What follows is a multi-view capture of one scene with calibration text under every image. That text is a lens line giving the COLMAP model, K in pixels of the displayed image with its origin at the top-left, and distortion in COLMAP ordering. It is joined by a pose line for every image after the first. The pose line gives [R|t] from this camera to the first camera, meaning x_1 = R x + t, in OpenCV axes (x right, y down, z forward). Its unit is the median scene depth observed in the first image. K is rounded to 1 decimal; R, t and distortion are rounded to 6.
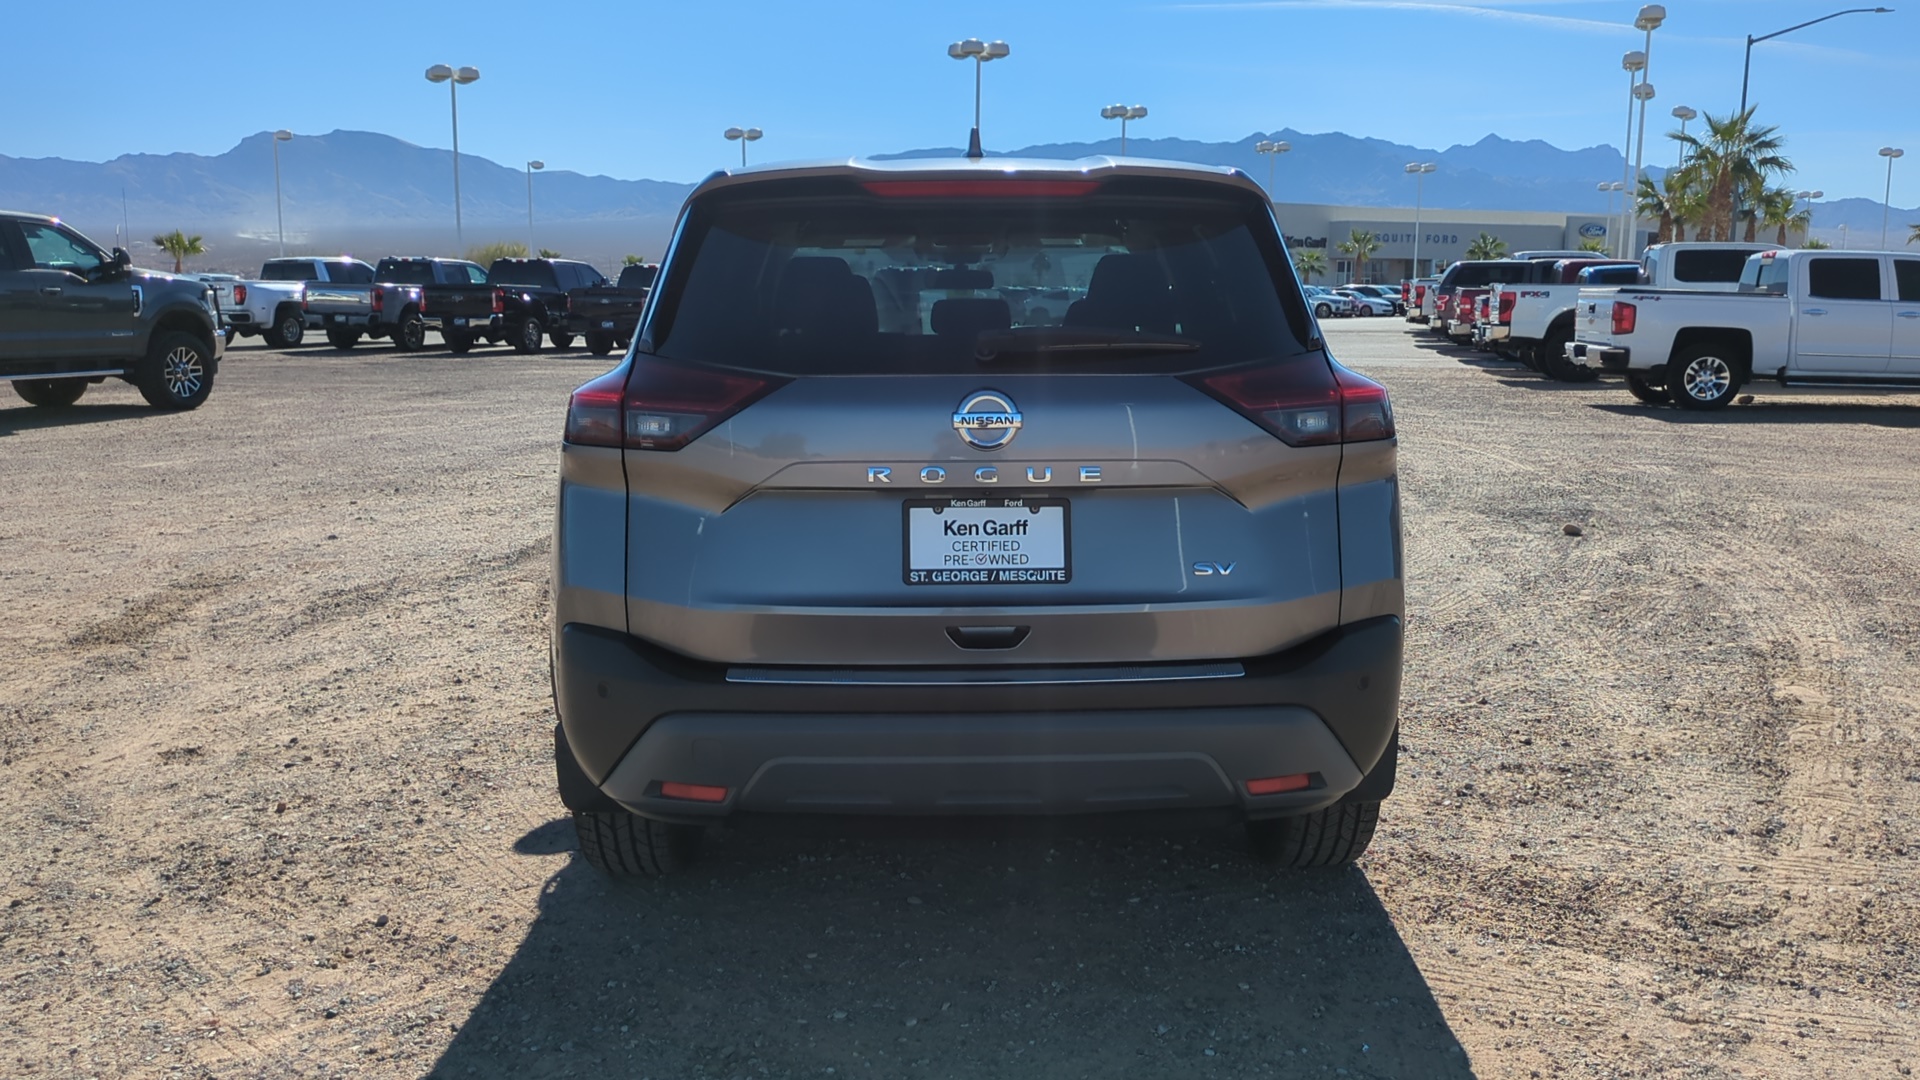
lens RADIAL K [[1669.6, 0, 966.1], [0, 1669.6, 537.0], [0, 0, 1]] dist [0.064446, -0.072912]
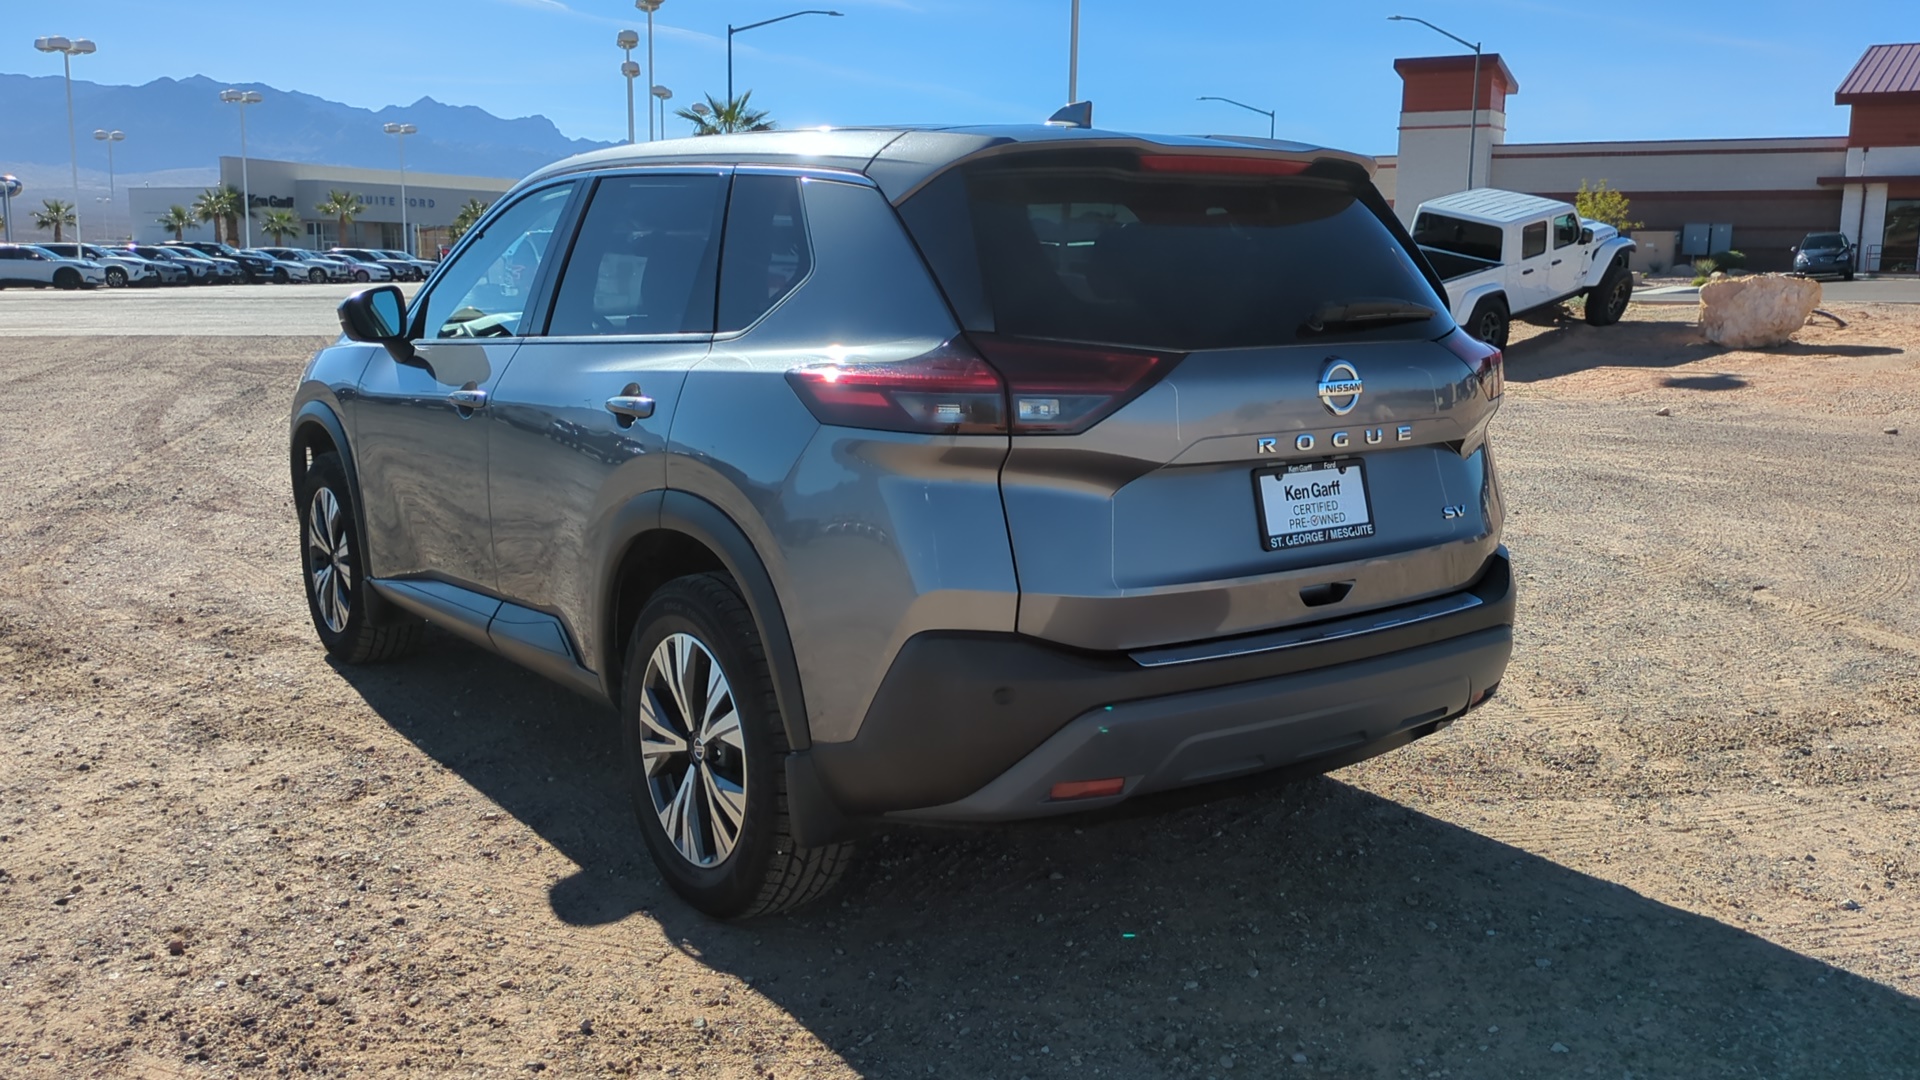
lens RADIAL K [[1669.6, 0, 980.3], [0, 1669.6, 537.9], [0, 0, 1]] dist [0.064446, -0.072912]
pose [[0.819872, -0.091018, 0.565266, -0.631232], [0.079272, 0.995820, 0.045368, -0.033477], [-0.567033, 0.007614, 0.823660, 0.208521]]
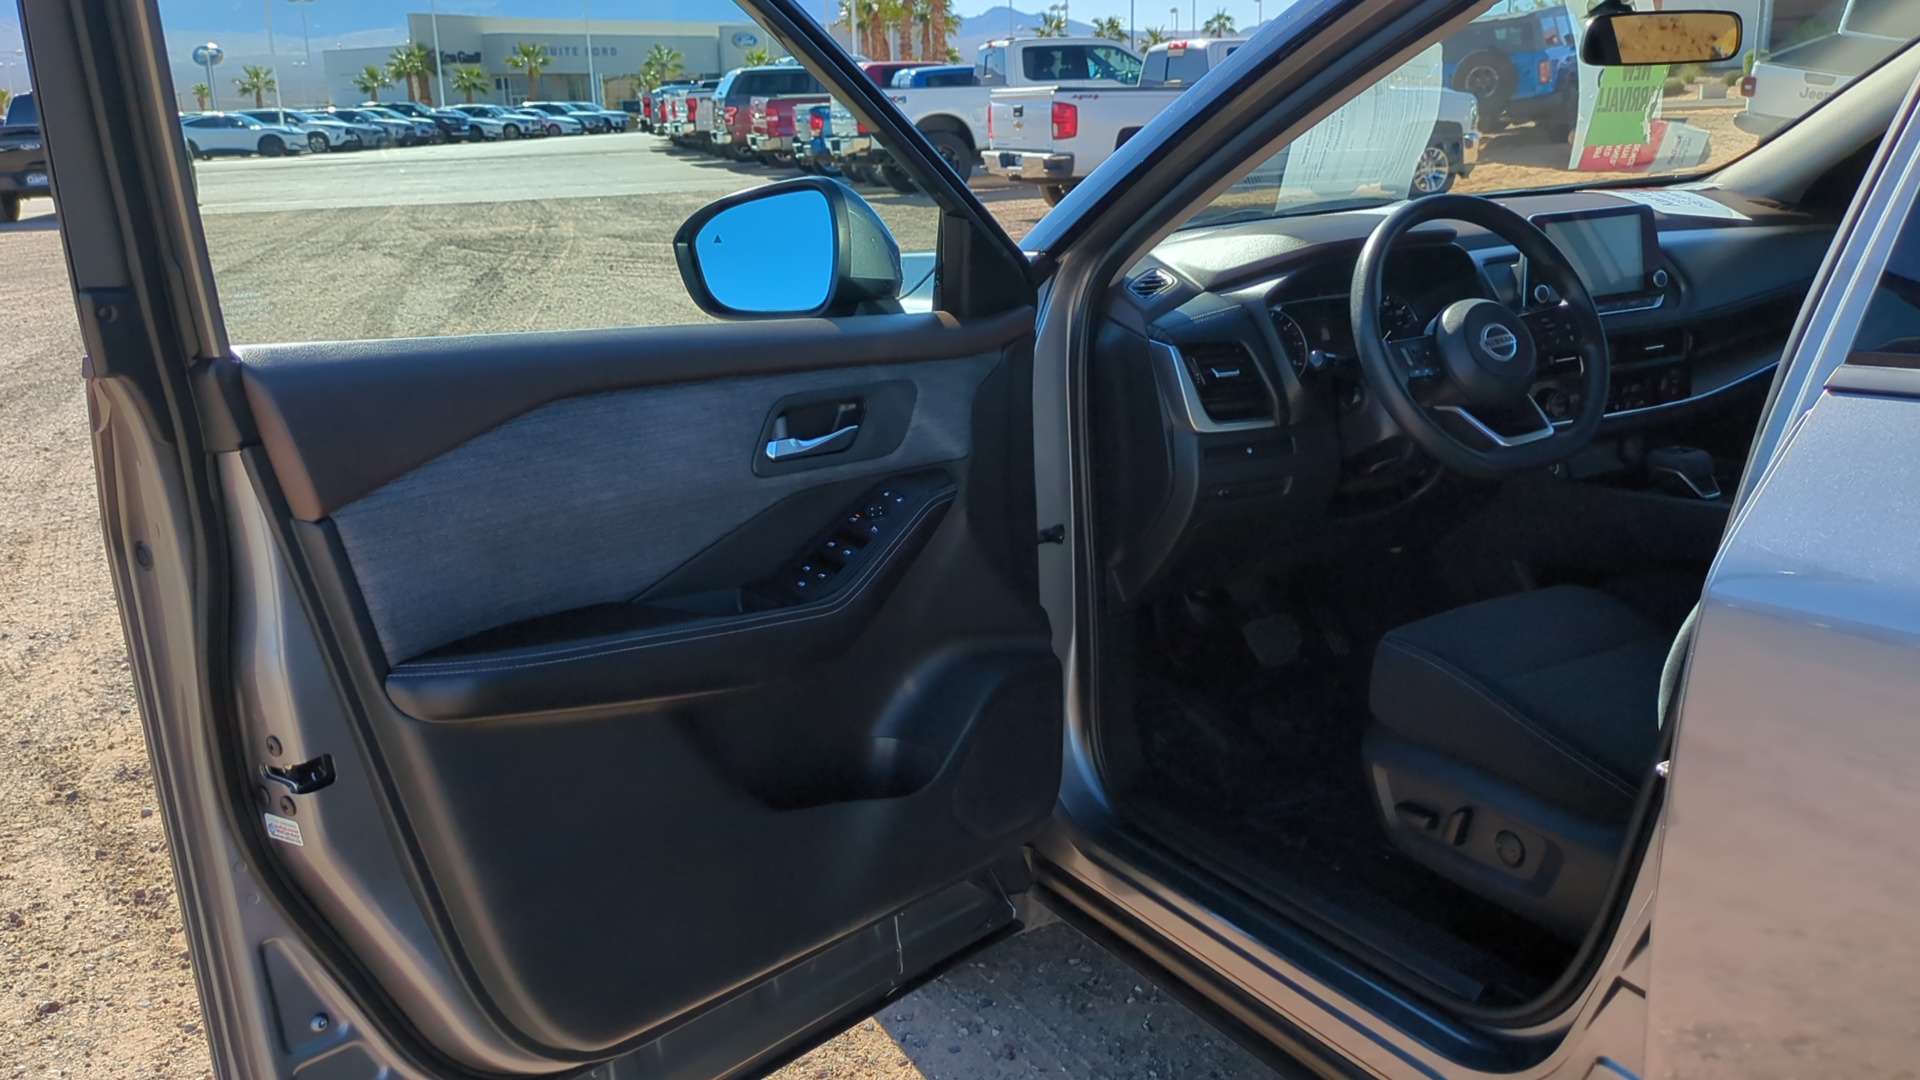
lens RADIAL K [[1669.6, 0, 959.9], [0, 1669.6, 528.4], [0, 0, 1]] dist [0.064446, -0.072912]
pose [[0.877195, -0.156368, 0.453958, -0.519694], [0.110962, 0.985909, 0.125185, -0.168567], [-0.467136, -0.059440, 0.882186, 1.123257]]
